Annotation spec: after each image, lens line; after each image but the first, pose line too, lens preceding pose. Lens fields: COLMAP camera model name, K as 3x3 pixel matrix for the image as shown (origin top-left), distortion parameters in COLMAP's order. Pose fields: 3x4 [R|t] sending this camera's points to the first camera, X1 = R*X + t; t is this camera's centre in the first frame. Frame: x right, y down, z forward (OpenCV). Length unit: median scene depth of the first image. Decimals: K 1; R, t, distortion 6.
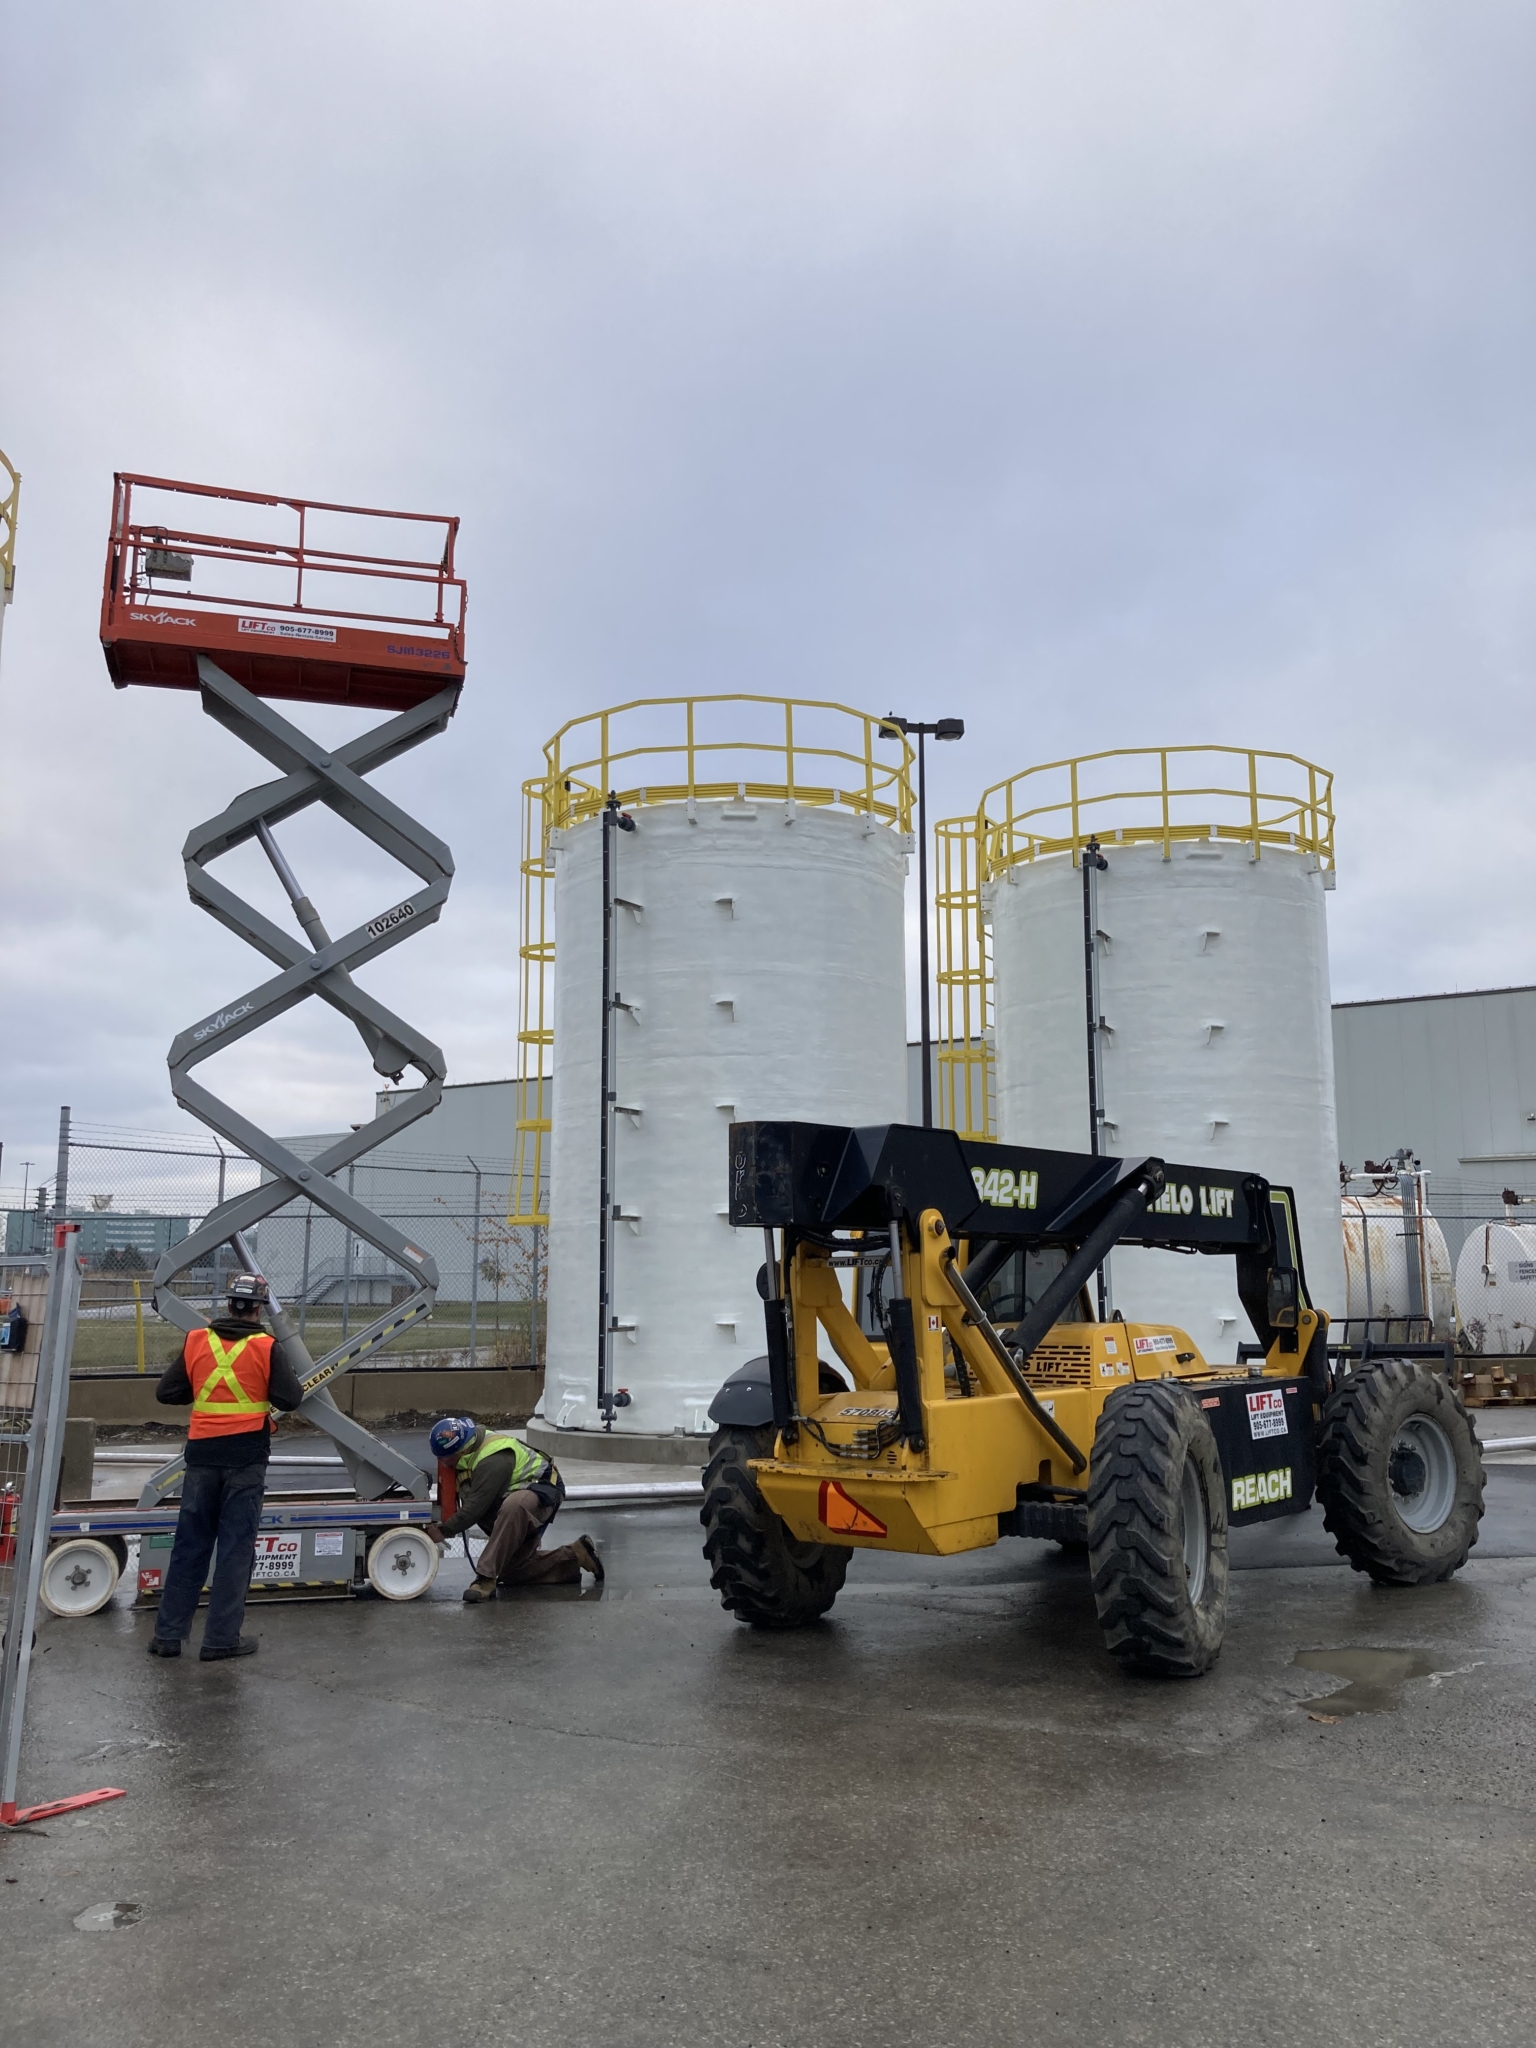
lens RADIAL K [[1625.1, 0, 768.0], [0, 1625.1, 1024.0], [0, 0, 1]] dist [-0.003203, -0.007041]
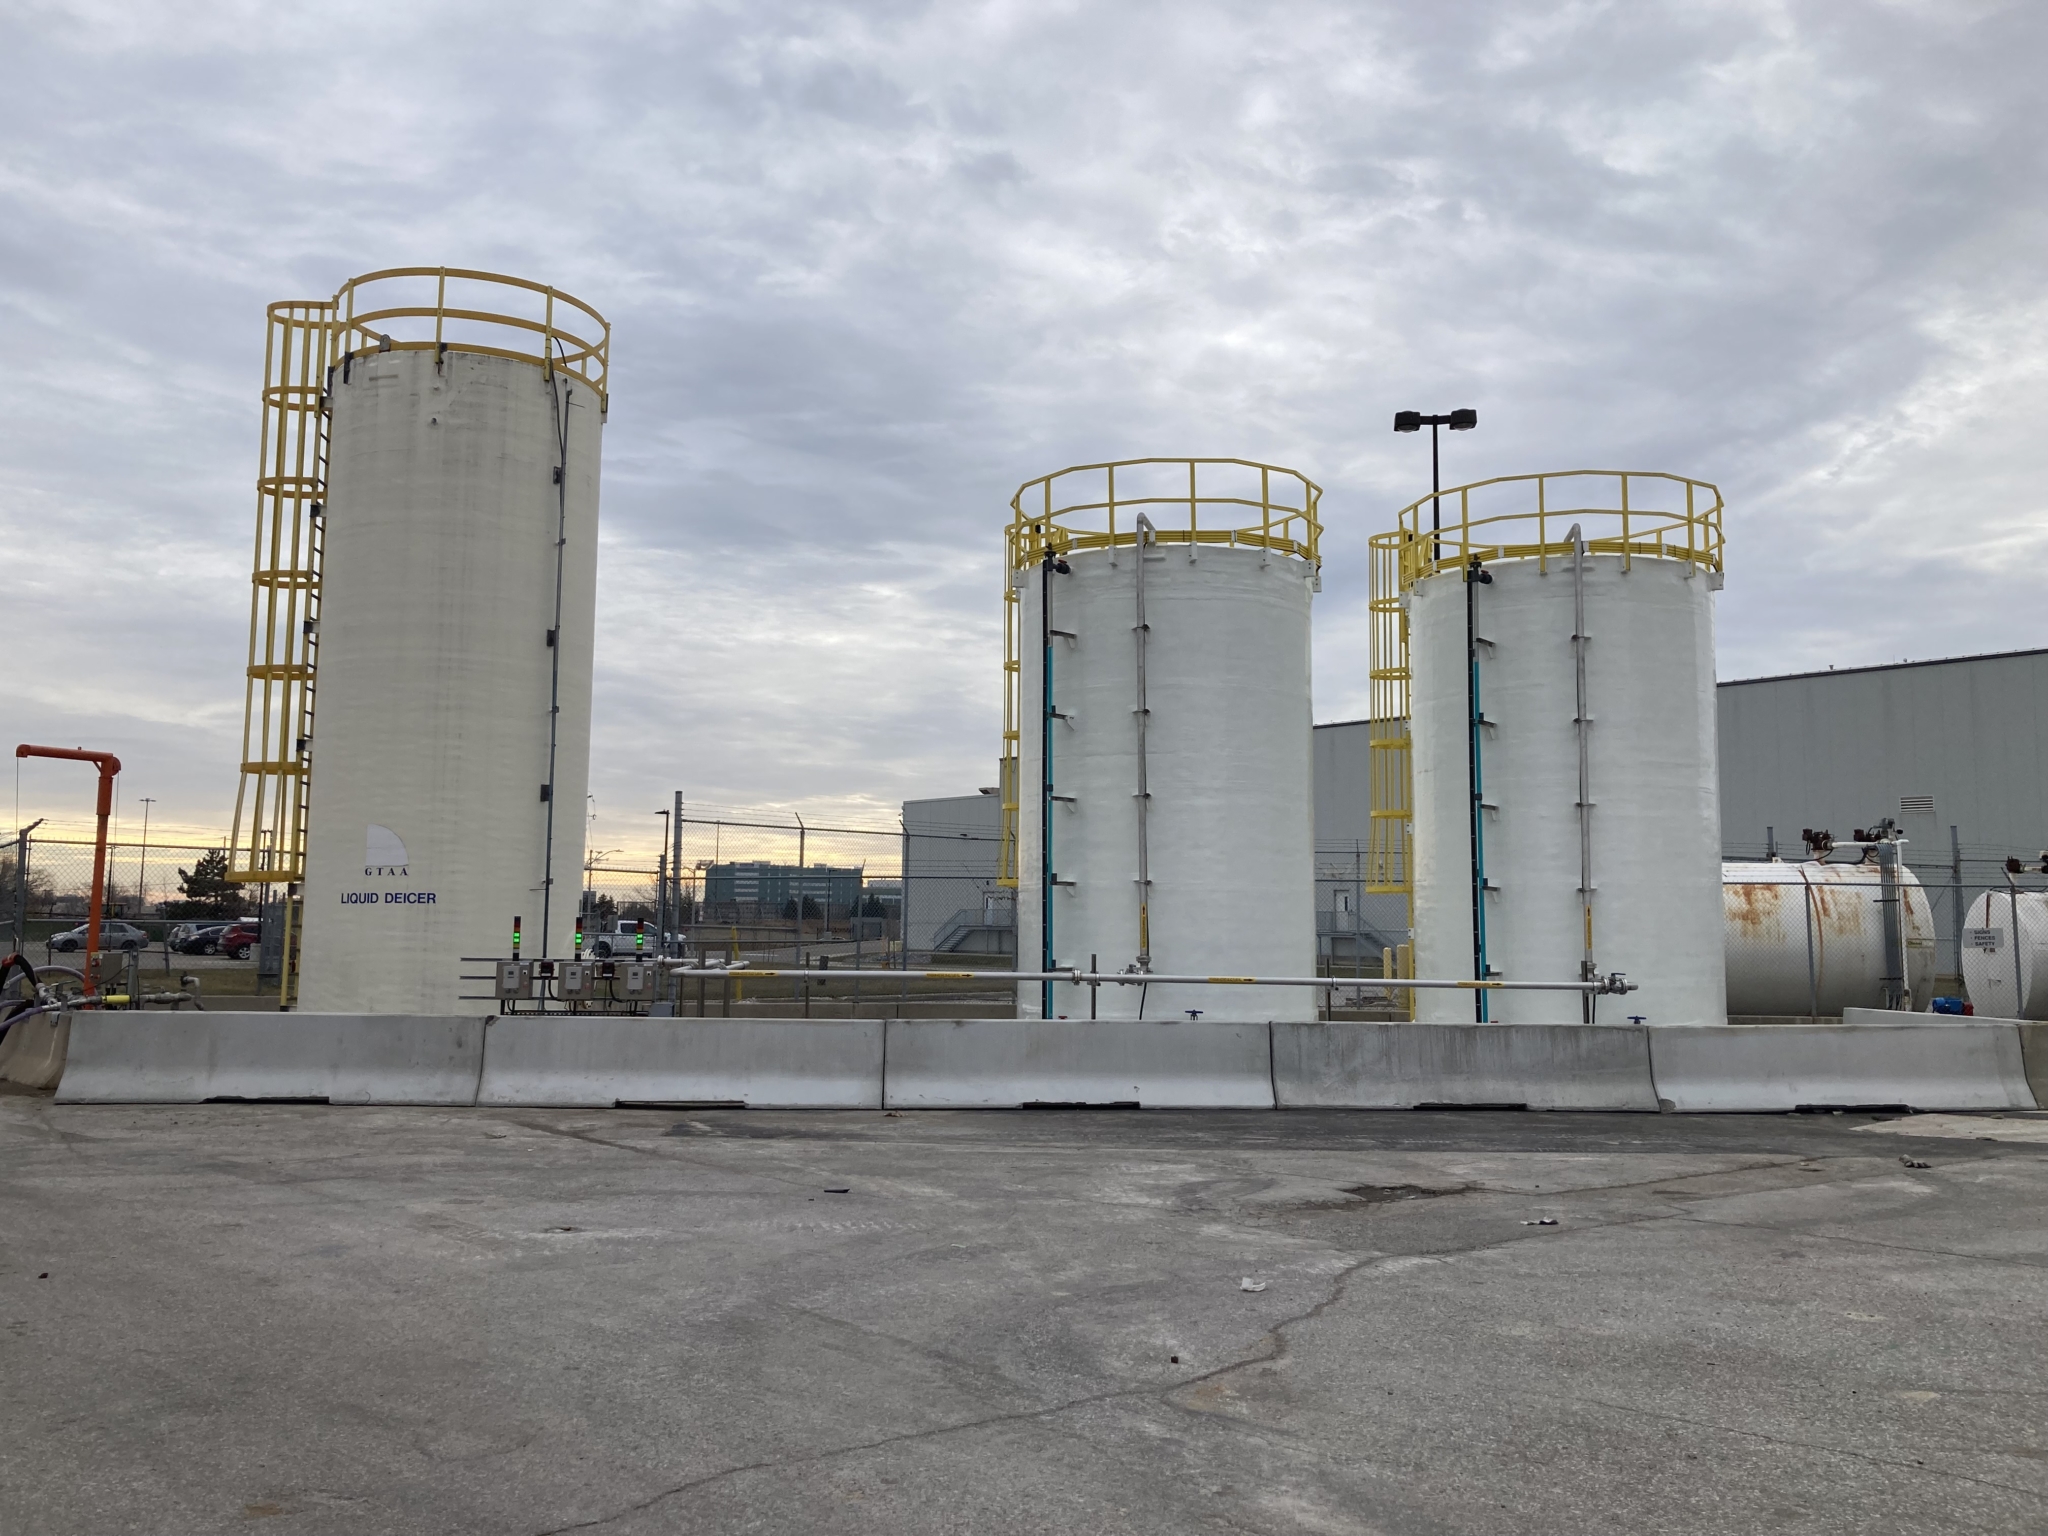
lens RADIAL K [[1679.7, 0, 1024.0], [0, 1679.7, 768.0], [0, 0, 1]] dist [-0.000989, -0.002344]
pose [[0.966932, -0.009304, -0.254866, 0.192744], [0.023994, 0.998221, 0.054590, -0.037920], [0.253904, -0.058900, 0.965434, -0.236064]]
